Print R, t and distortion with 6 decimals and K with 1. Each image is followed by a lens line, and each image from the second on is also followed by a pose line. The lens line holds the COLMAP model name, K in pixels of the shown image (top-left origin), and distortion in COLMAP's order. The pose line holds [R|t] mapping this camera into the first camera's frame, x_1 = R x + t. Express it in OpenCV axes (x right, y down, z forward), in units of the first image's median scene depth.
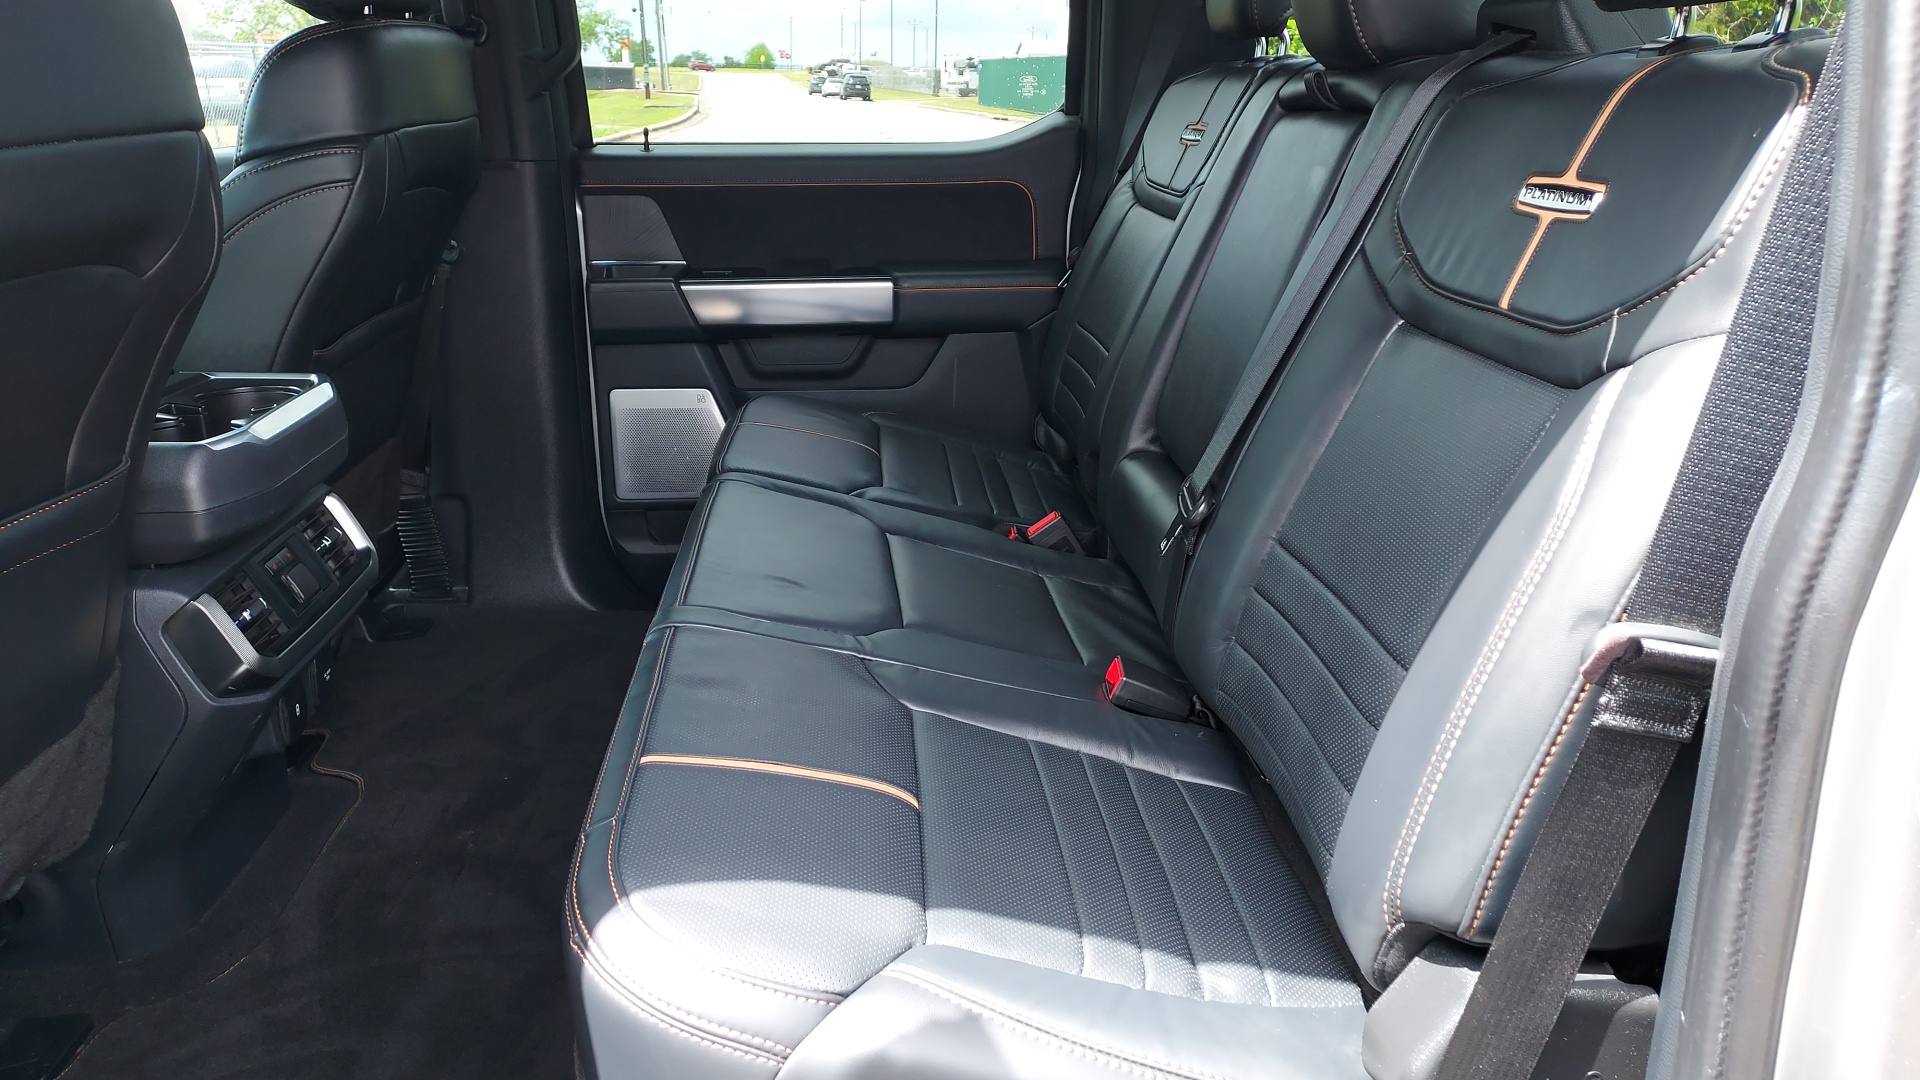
lens RADIAL K [[1405.9, 0, 967.9], [0, 1405.9, 537.1], [0, 0, 1]] dist [0.067051, -0.054853]
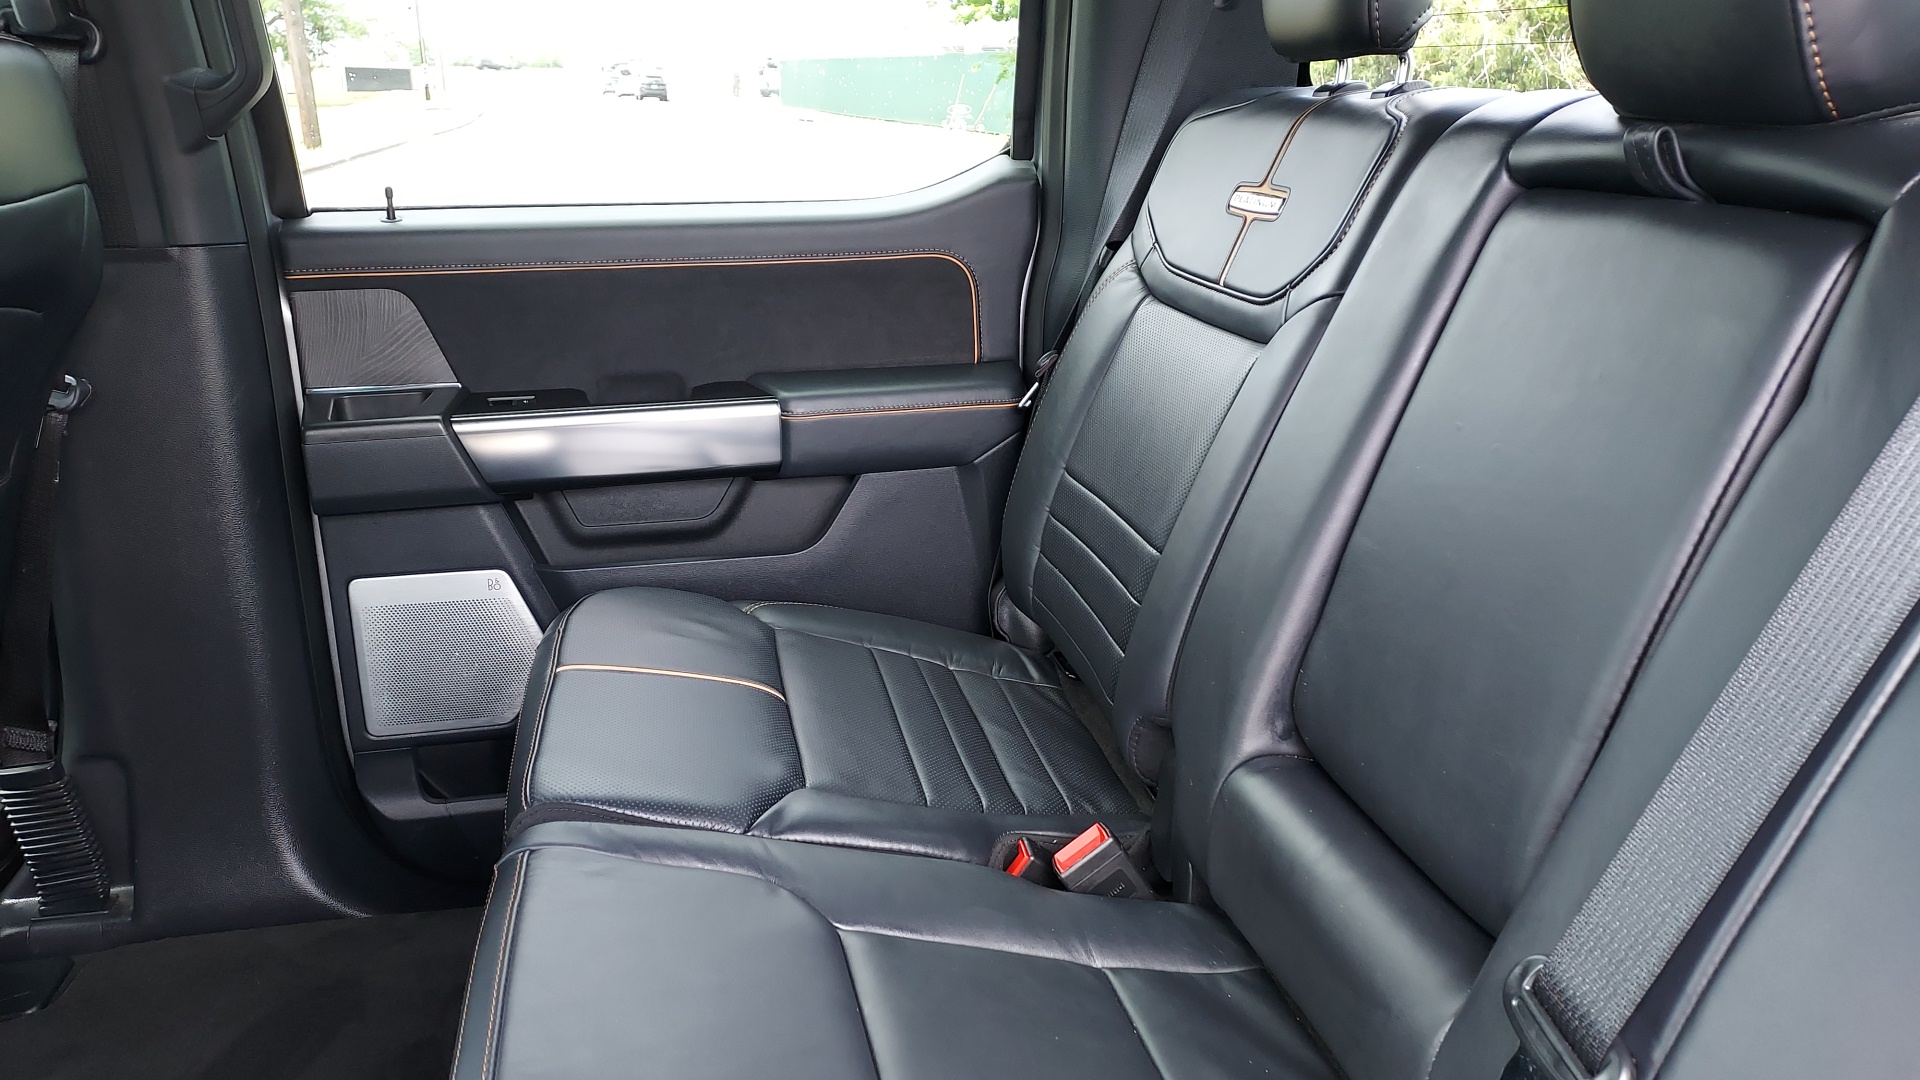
lens RADIAL K [[1405.9, 0, 980.5], [0, 1405.9, 532.7], [0, 0, 1]] dist [0.067051, -0.054853]
pose [[0.989866, -0.046700, 0.134103, -0.050588], [0.047074, 0.998891, 0.000386, -0.114750], [-0.133972, 0.005931, 0.990967, 0.307013]]
